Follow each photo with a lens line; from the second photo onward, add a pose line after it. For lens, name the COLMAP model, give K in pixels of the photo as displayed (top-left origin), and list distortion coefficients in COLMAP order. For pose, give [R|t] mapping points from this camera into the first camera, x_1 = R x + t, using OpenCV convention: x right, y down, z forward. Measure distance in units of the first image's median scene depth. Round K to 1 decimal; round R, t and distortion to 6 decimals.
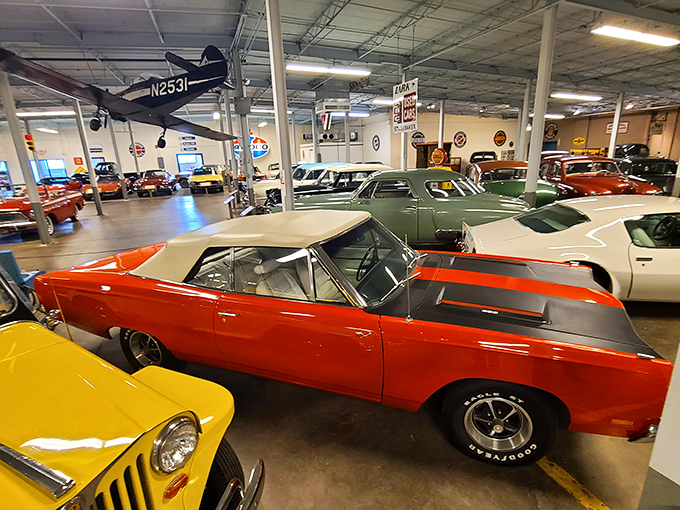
lens RADIAL K [[359.8, 0, 339.1], [0, 359.8, 254.6], [0, 0, 1]] dist [0.002671, 0.000424]
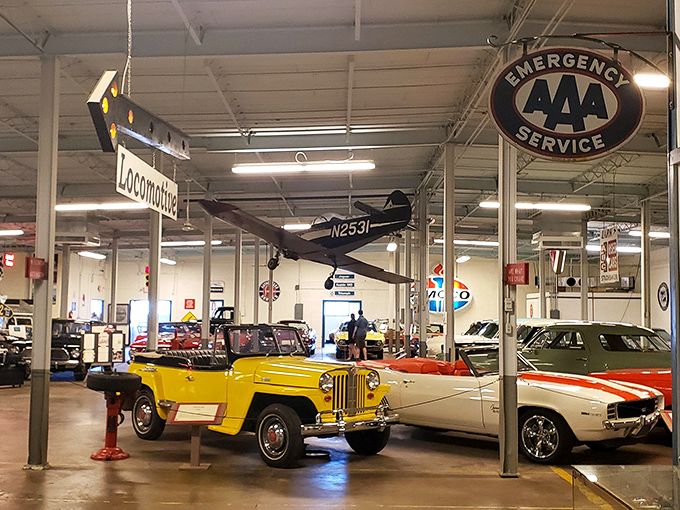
lens RADIAL K [[689.9, 0, 339.8], [0, 689.9, 255.7], [0, 0, 1]] dist [0.010419, 0.000000]
pose [[0.928507, 0.022261, -0.370648, 0.148437], [-0.147604, 0.938073, -0.313420, 0.146540], [0.340718, 0.345721, 0.874293, -0.477293]]
